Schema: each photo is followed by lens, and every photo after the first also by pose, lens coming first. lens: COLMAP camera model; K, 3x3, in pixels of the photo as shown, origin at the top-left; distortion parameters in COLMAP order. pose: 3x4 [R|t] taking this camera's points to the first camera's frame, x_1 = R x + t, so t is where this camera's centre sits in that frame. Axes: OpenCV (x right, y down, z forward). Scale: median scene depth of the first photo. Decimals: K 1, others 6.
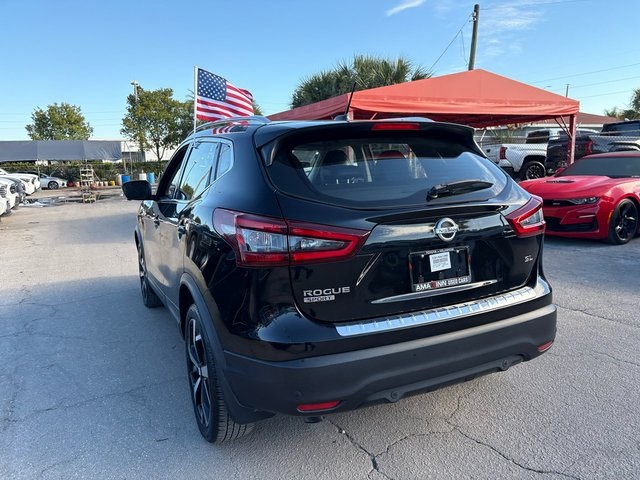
lens RADIAL K [[491.4, 0, 322.9], [0, 491.4, 241.8], [0, 0, 1]] dist [0.060696, -0.060723]
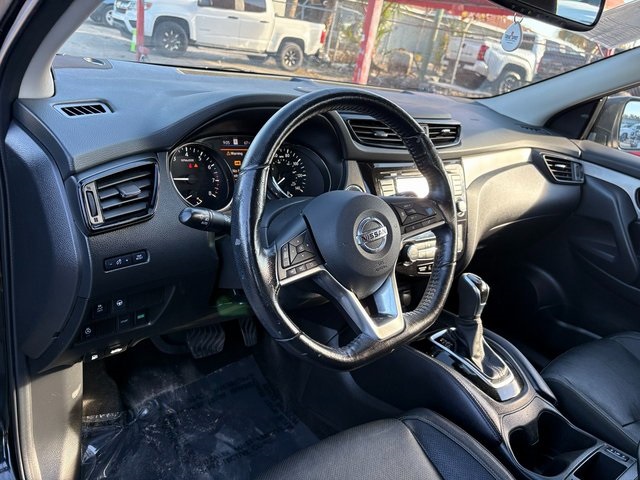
lens RADIAL K [[482.2, 0, 319.5], [0, 482.2, 249.7], [0, 0, 1]] dist [0.019882, 0.000711]
pose [[0.954025, 0.098773, 0.282985, -0.136984], [-0.174692, 0.950437, 0.257199, -0.049695], [-0.243556, -0.294809, 0.923996, 0.390279]]
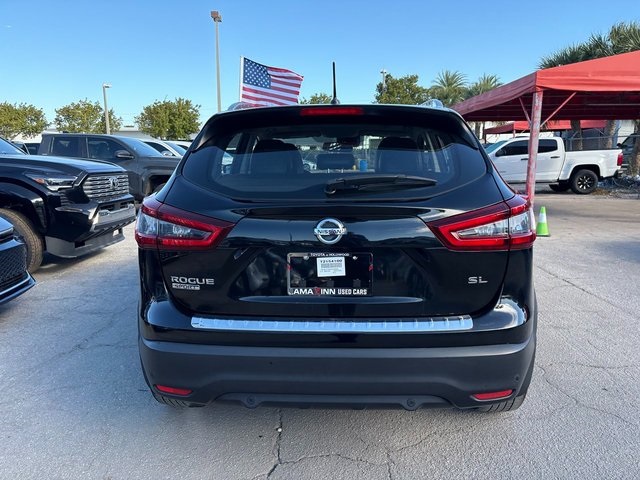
lens RADIAL K [[491.4, 0, 322.9], [0, 491.4, 241.8], [0, 0, 1]] dist [0.060696, -0.060723]
pose [[0.877498, 0.111100, -0.466534, 0.151138], [-0.098208, 0.993809, 0.051946, -0.011554], [0.469417, 0.000235, 0.882976, 0.053666]]
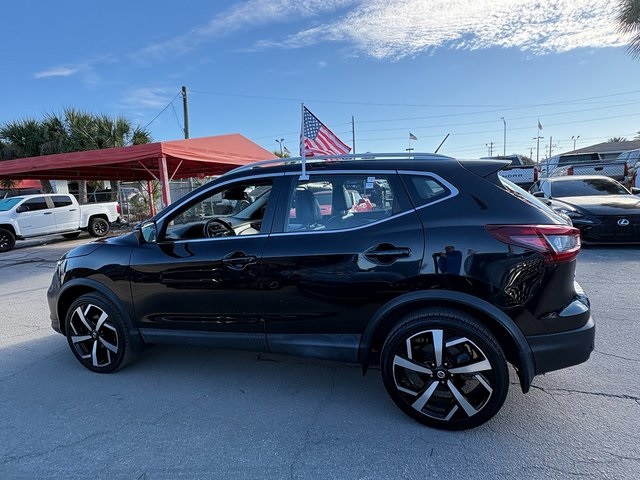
lens RADIAL K [[357.3, 0, 320.0], [0, 357.3, 240.0], [0, 0, 1]] dist [-0.000201, 0.000161]
pose [[0.706771, -0.103851, 0.699778, -0.275695], [0.142850, 0.989741, 0.002606, -0.022940], [-0.692870, 0.098121, 0.714355, 0.163739]]
